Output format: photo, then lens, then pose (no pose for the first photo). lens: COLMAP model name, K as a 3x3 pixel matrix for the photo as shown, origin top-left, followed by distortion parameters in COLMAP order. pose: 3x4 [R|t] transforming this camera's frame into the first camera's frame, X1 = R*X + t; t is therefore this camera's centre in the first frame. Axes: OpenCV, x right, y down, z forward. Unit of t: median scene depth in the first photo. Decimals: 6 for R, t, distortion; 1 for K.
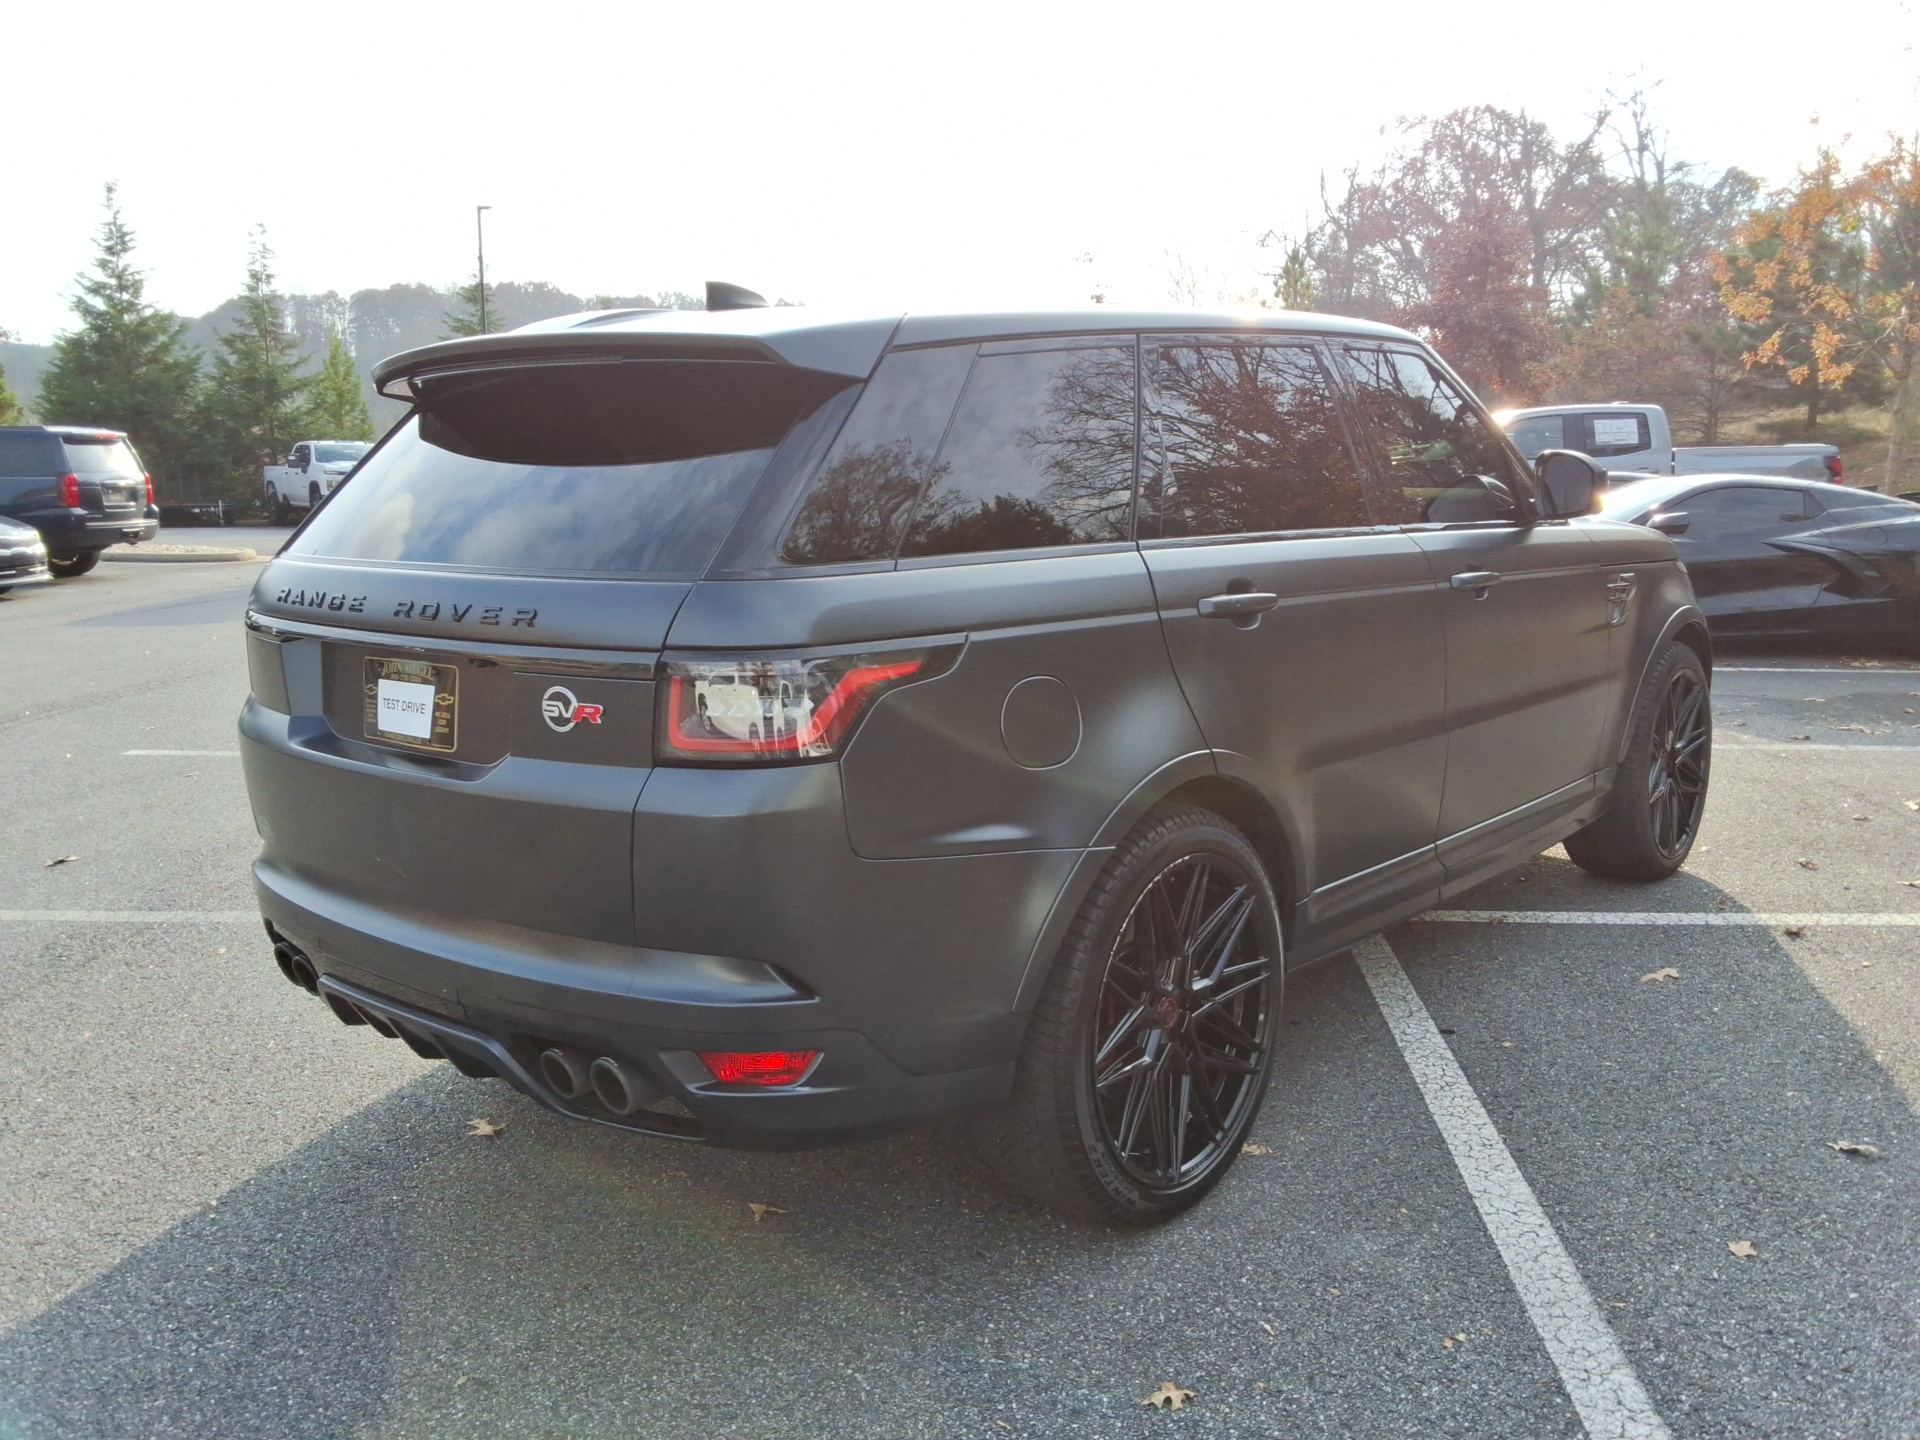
lens RADIAL K [[1523.8, 0, 969.4], [0, 1523.8, 704.7], [0, 0, 1]] dist [0.109480, -0.174007]
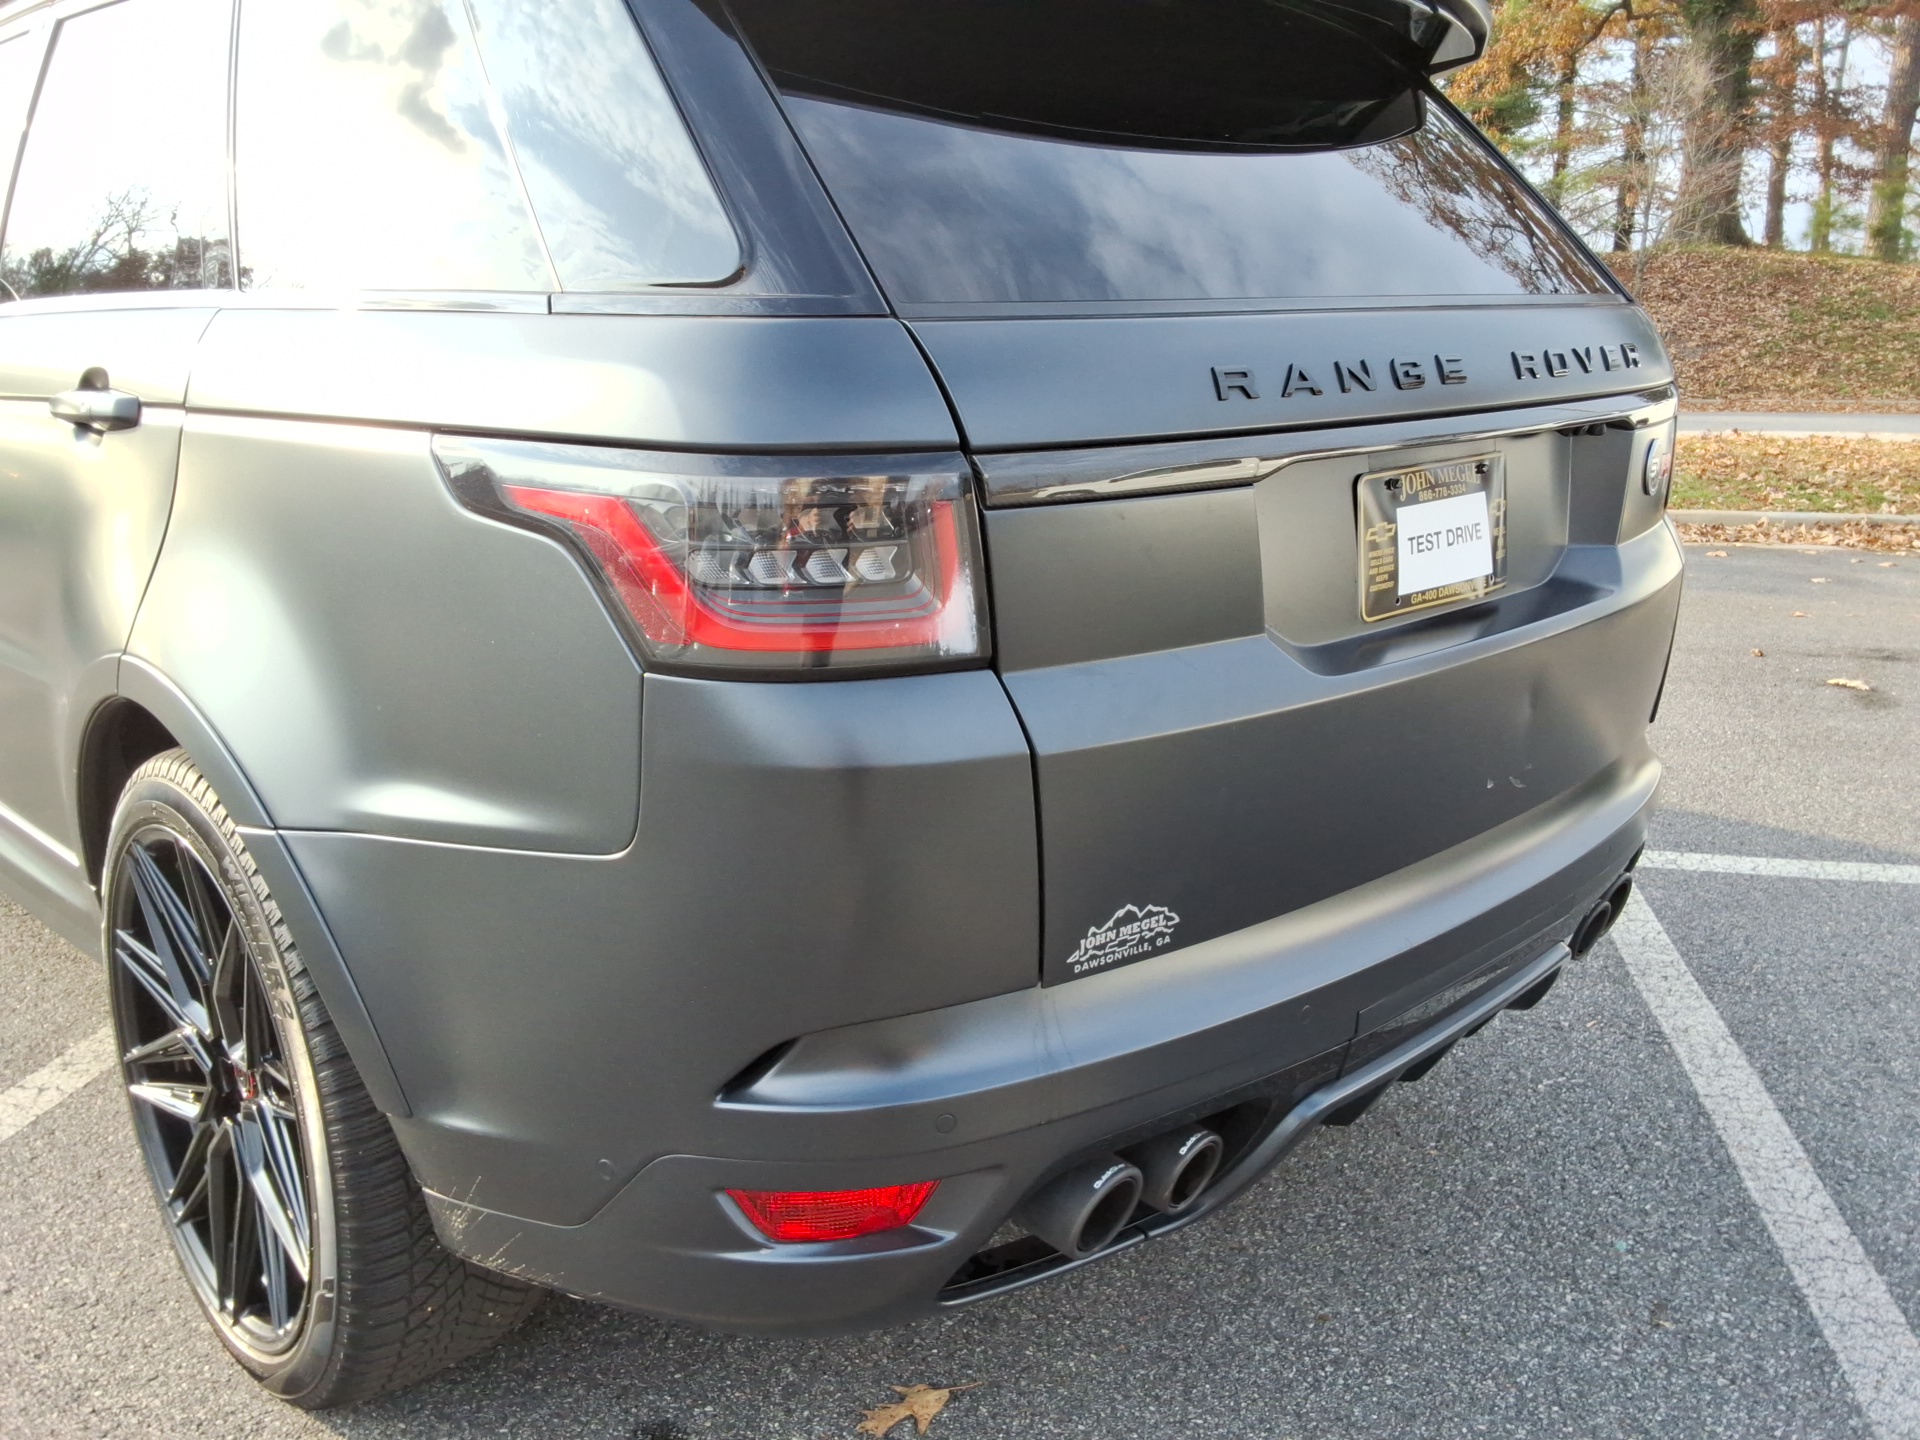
lens RADIAL K [[1532.1, 0, 976.9], [0, 1532.1, 704.0], [0, 0, 1]] dist [0.112499, -0.174554]
pose [[0.100627, -0.233345, 0.967173, -0.914939], [0.155832, 0.963806, 0.216320, -0.089547], [-0.982645, 0.128949, 0.133348, 1.024882]]
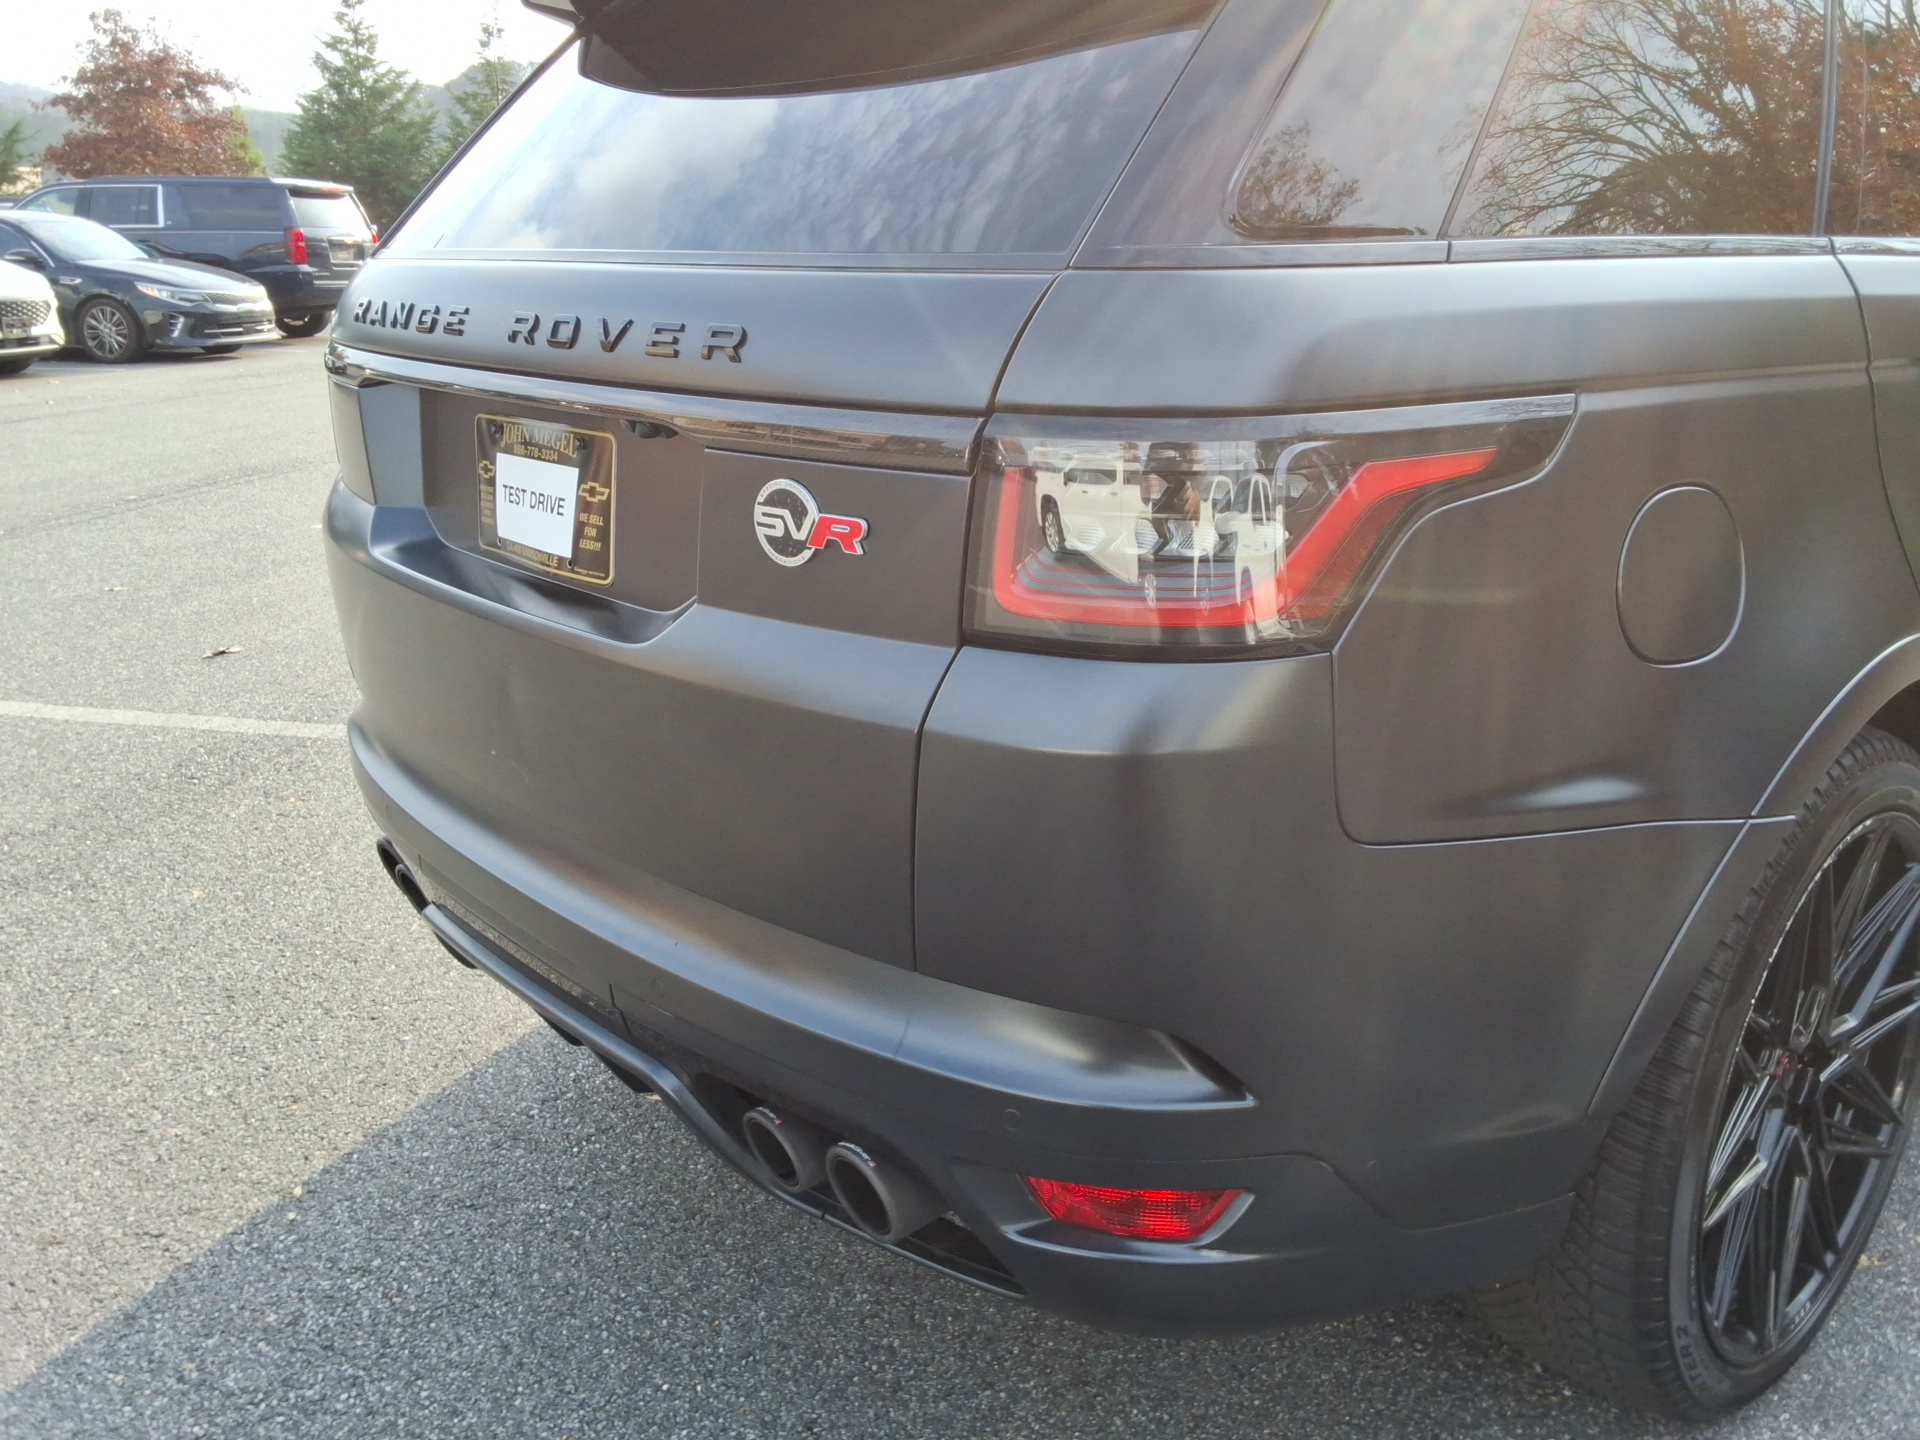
lens RADIAL K [[1532.1, 0, 976.9], [0, 1532.1, 704.0], [0, 0, 1]] dist [0.112499, -0.174554]
pose [[0.990201, 0.054397, -0.128619, -0.106323], [-0.036895, 0.990194, 0.134741, -0.007378], [0.134687, -0.128676, 0.982498, 0.392098]]
